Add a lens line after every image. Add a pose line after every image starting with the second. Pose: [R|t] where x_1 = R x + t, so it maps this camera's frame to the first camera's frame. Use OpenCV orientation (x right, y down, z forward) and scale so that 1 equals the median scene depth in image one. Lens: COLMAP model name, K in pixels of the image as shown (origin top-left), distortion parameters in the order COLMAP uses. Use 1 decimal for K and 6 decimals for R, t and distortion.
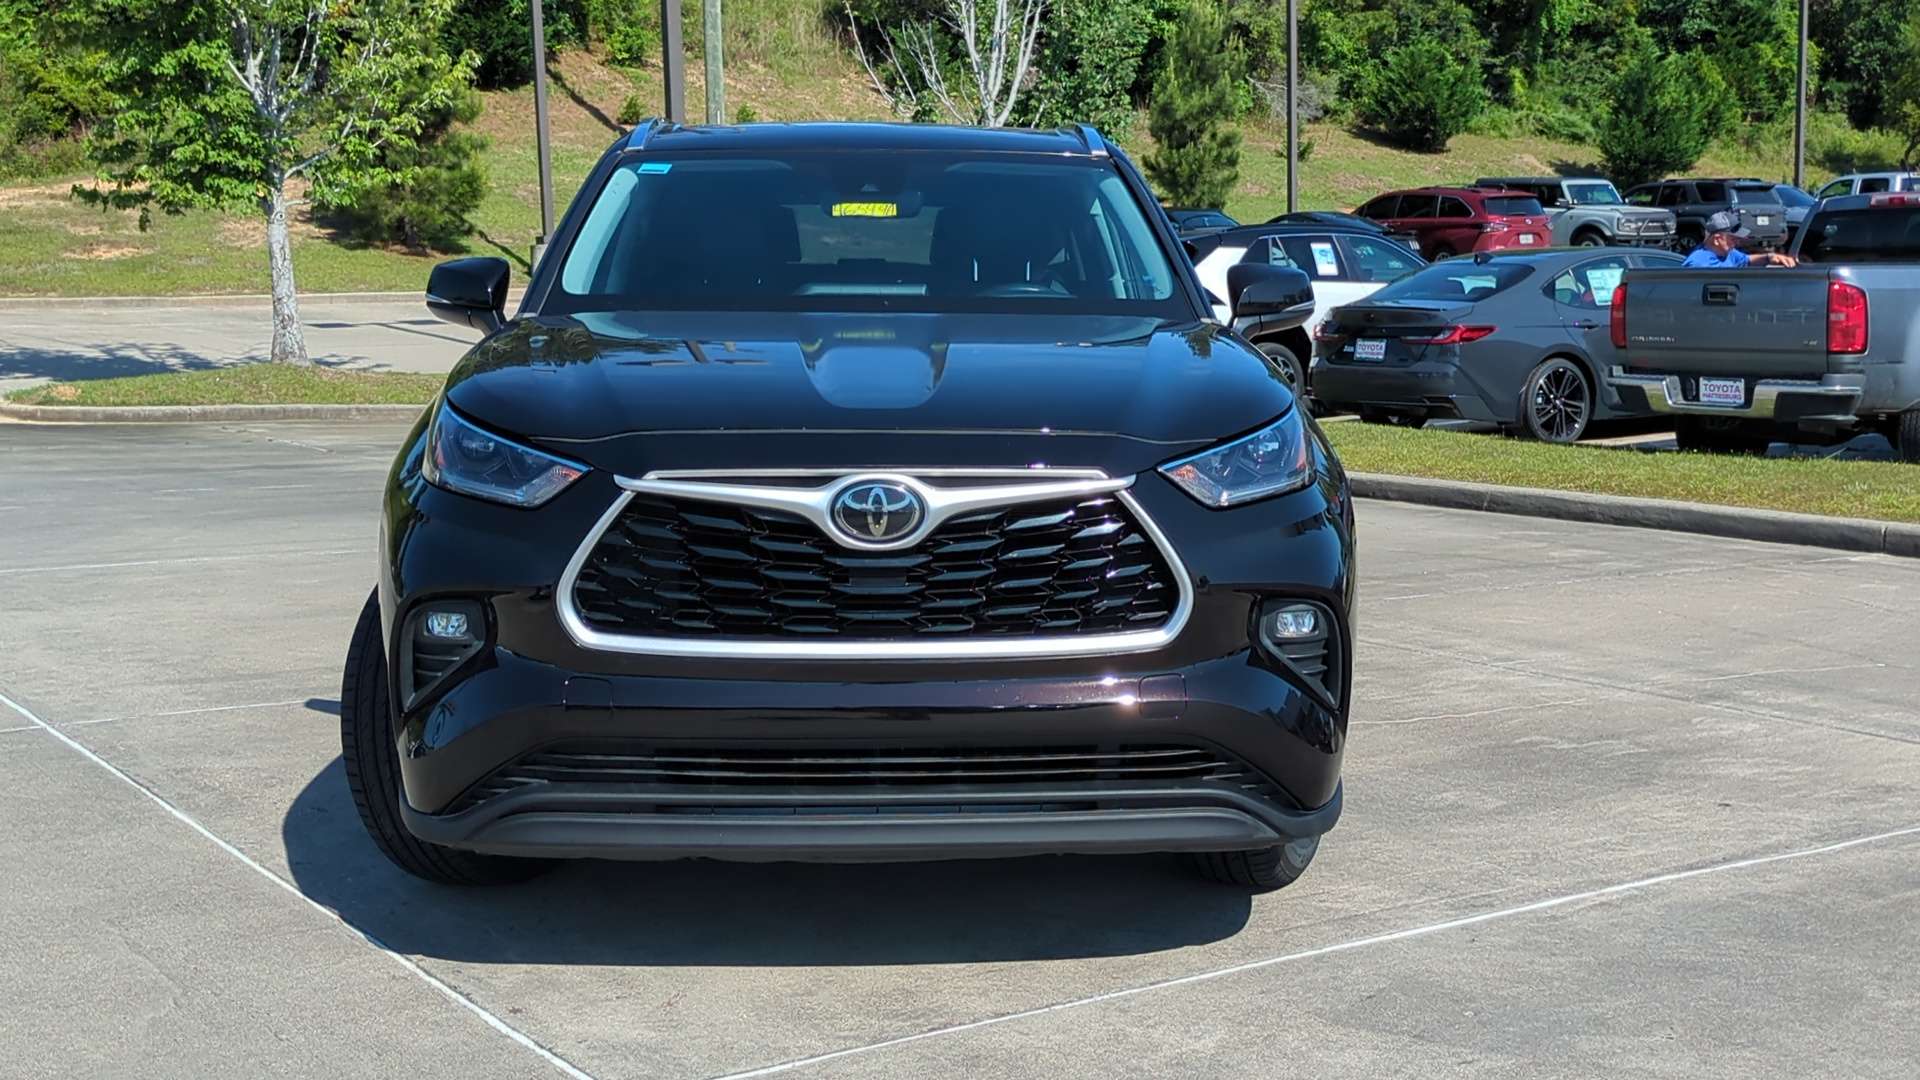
lens RADIAL K [[2314.4, 0, 957.9], [0, 2314.4, 532.5], [0, 0, 1]] dist [0.040666, 0.000000]
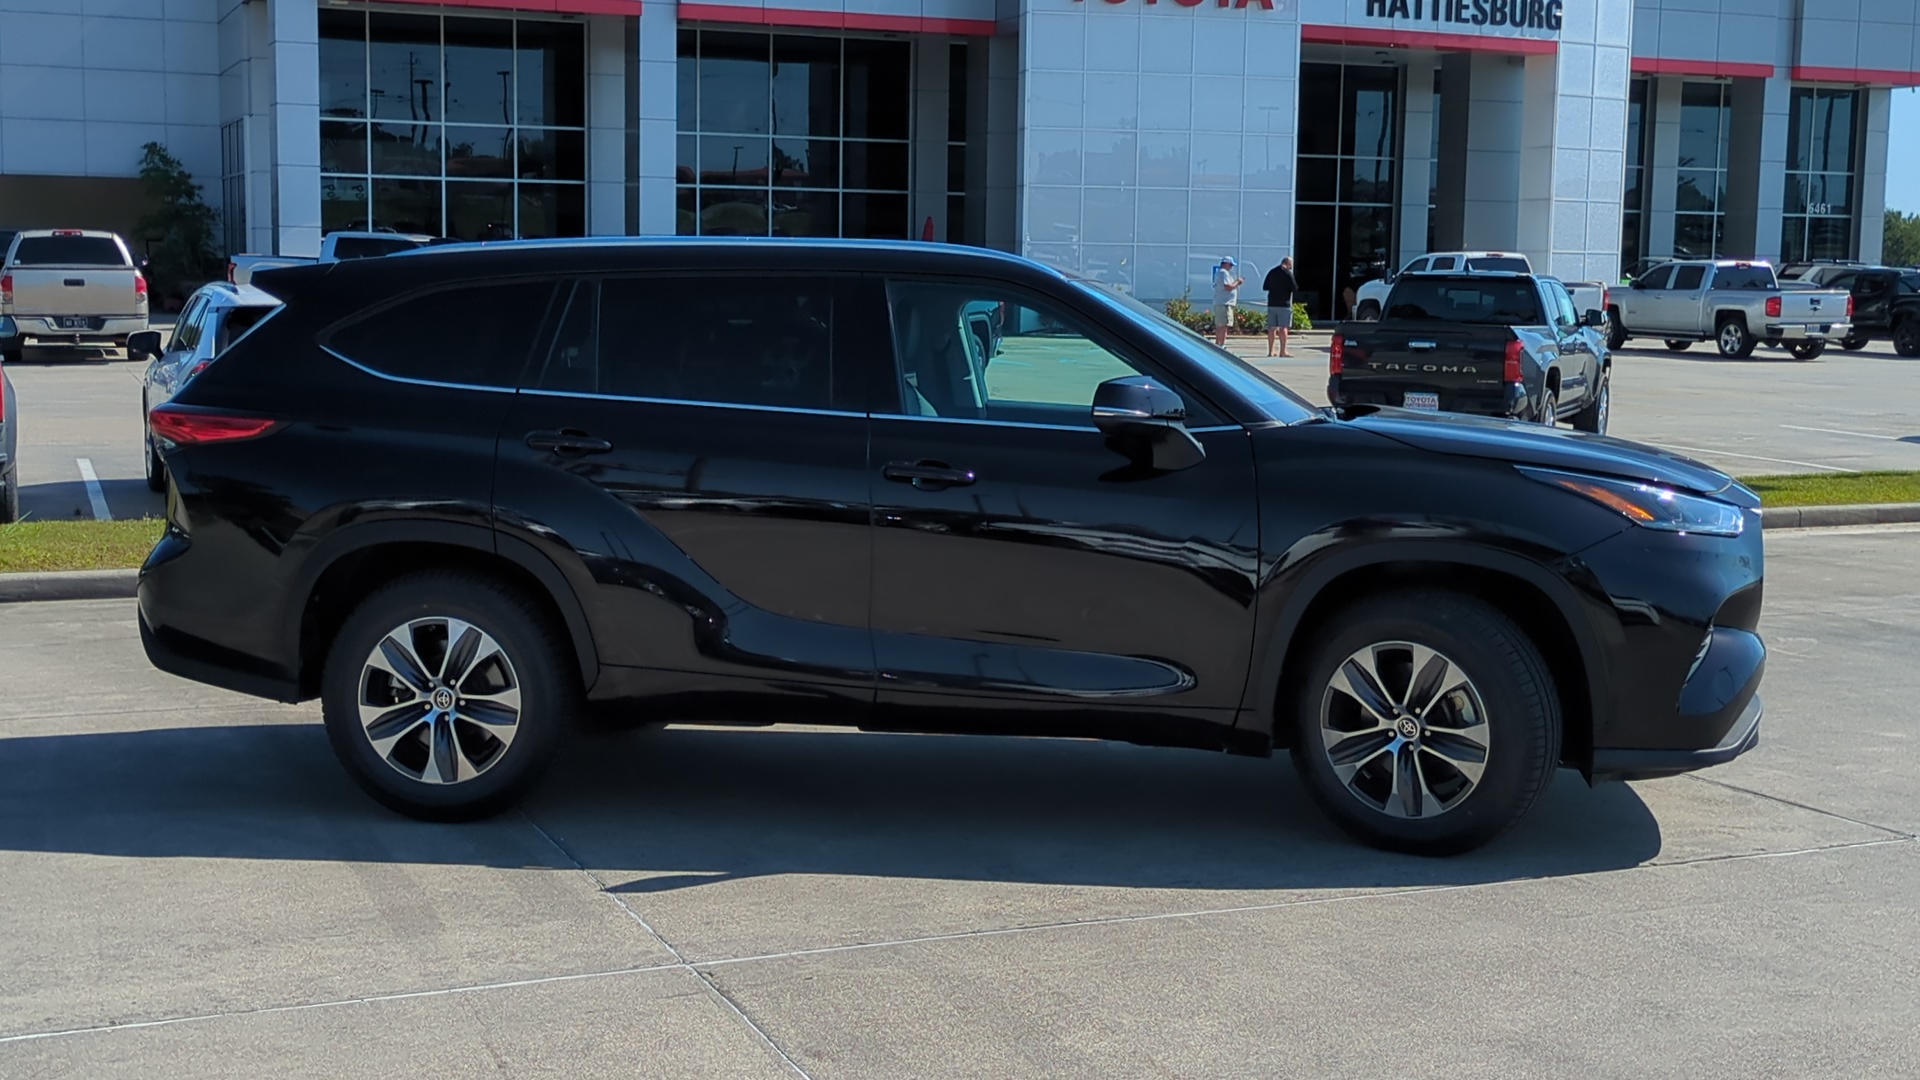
lens RADIAL K [[2314.4, 0, 958.4], [0, 2314.4, 543.8], [0, 0, 1]] dist [0.040666, 0.000000]
pose [[0.218993, -0.095121, 0.971079, -0.090593], [0.106807, 0.991593, 0.073043, -0.008747], [-0.969863, 0.087722, 0.227312, 0.056635]]
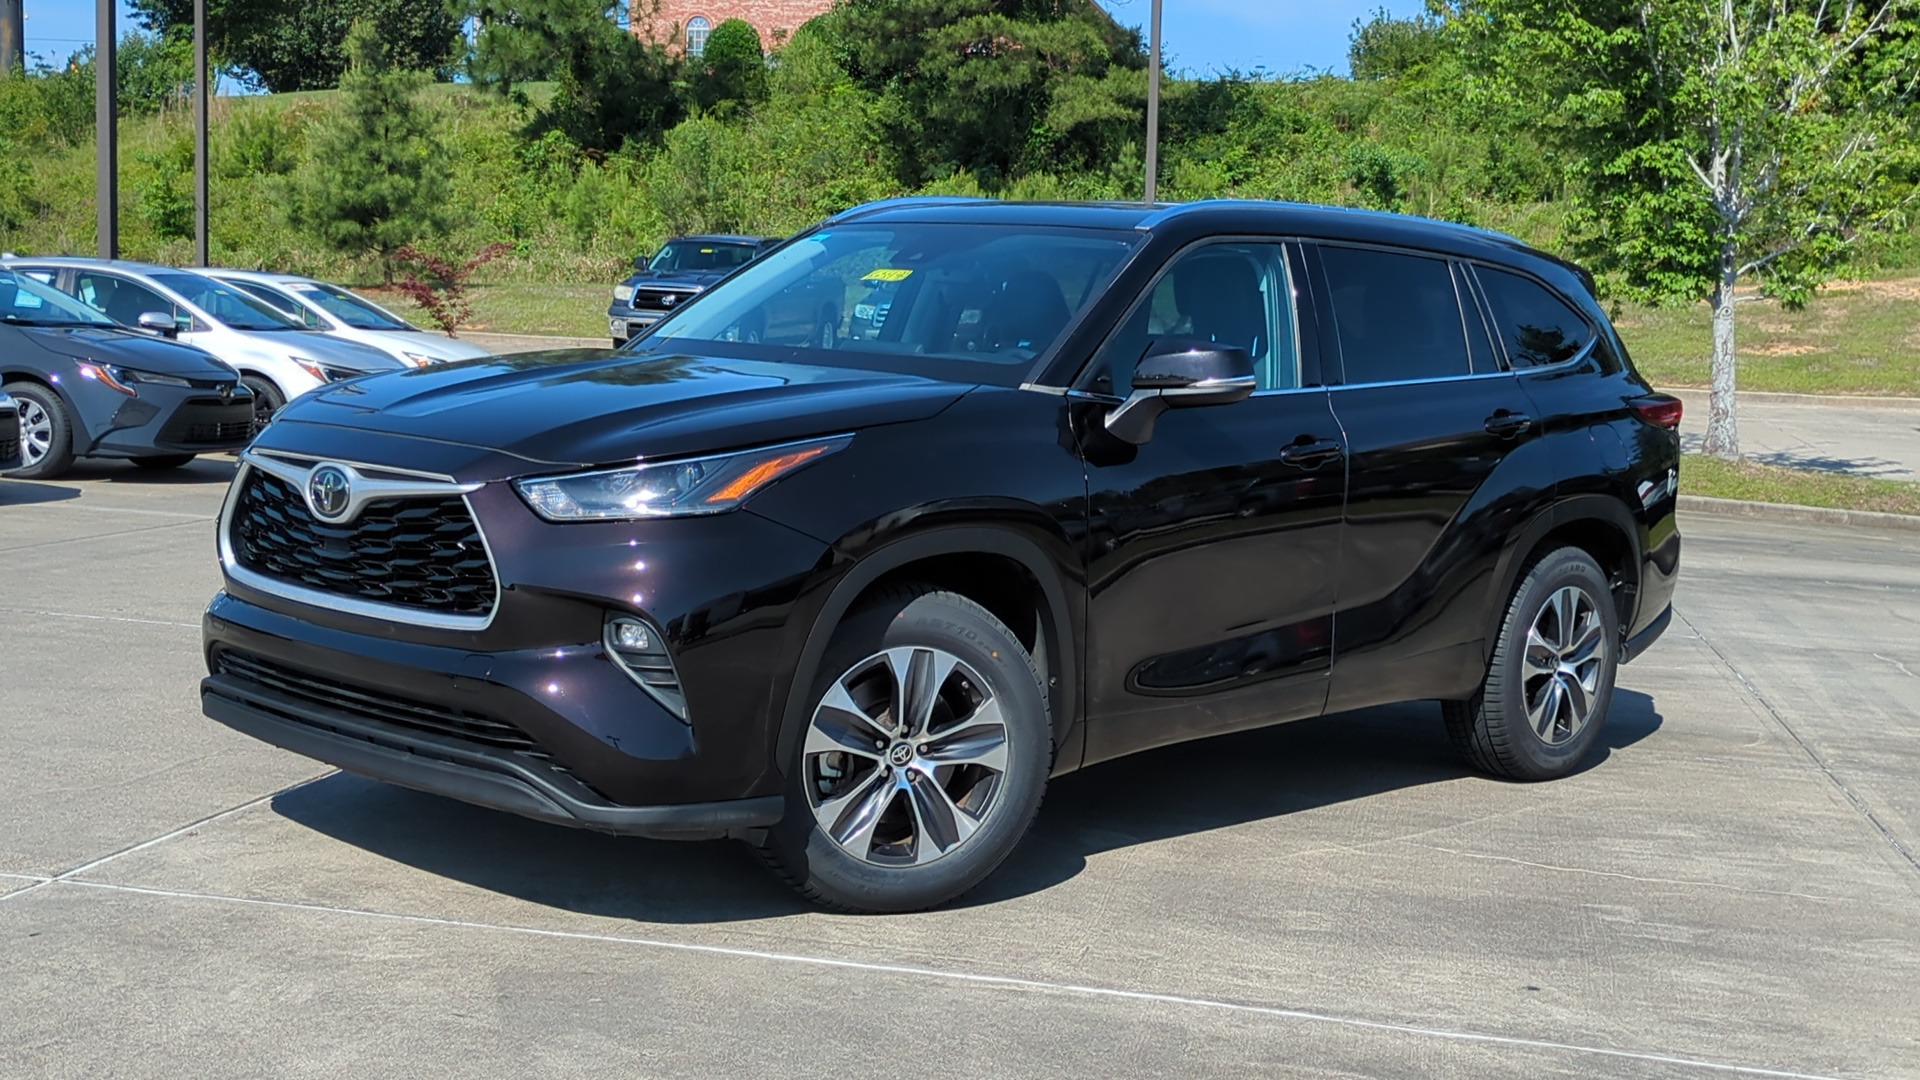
lens RADIAL K [[2314.4, 0, 965.5], [0, 2314.4, 544.1], [0, 0, 1]] dist [0.040666, 0.000000]
pose [[0.698579, 0.102377, -0.708171, 0.053041], [-0.129923, 0.991408, 0.015159, -0.002150], [0.703639, 0.081418, 0.705878, 0.016577]]
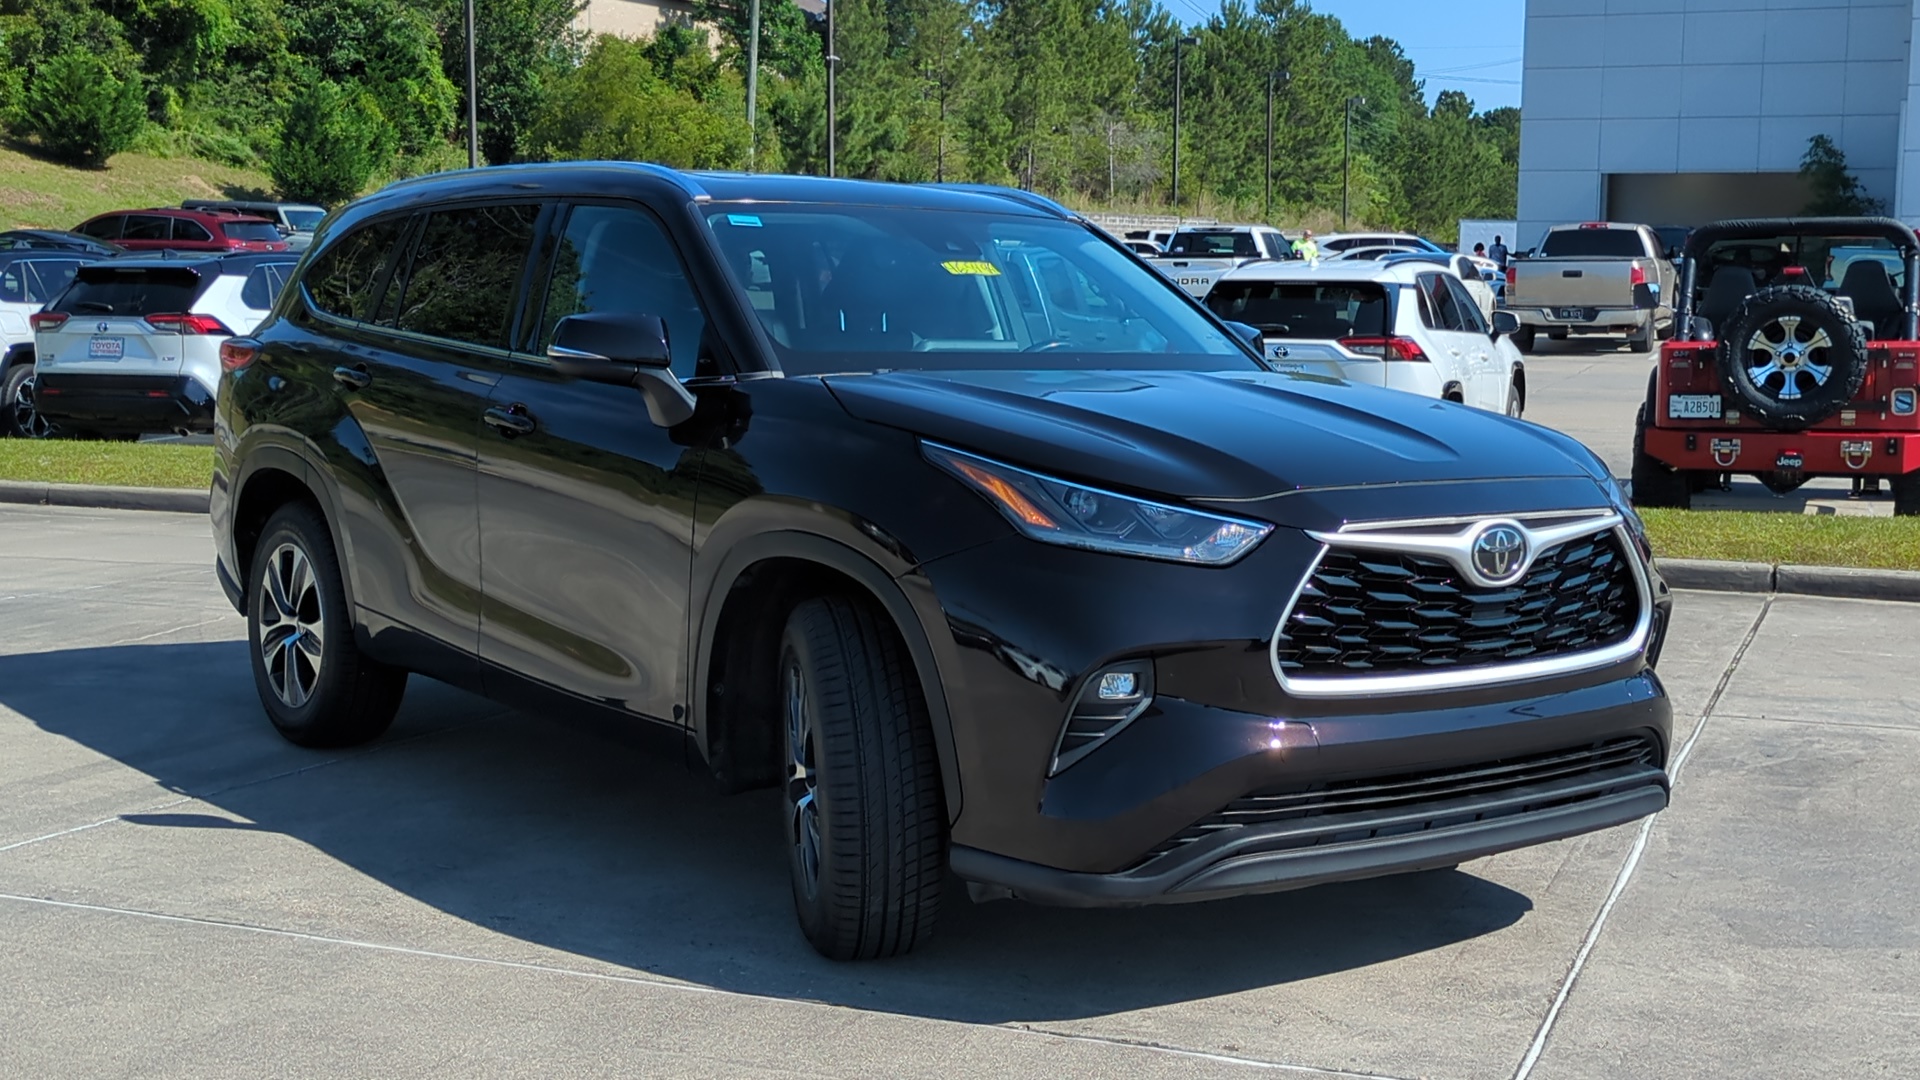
lens RADIAL K [[2314.4, 0, 962.4], [0, 2314.4, 537.6], [0, 0, 1]] dist [0.040666, 0.000000]
pose [[0.828675, -0.045289, 0.557895, -0.042151], [0.049632, 0.998740, 0.007355, -0.001787], [-0.557525, 0.021595, 0.829879, 0.009739]]
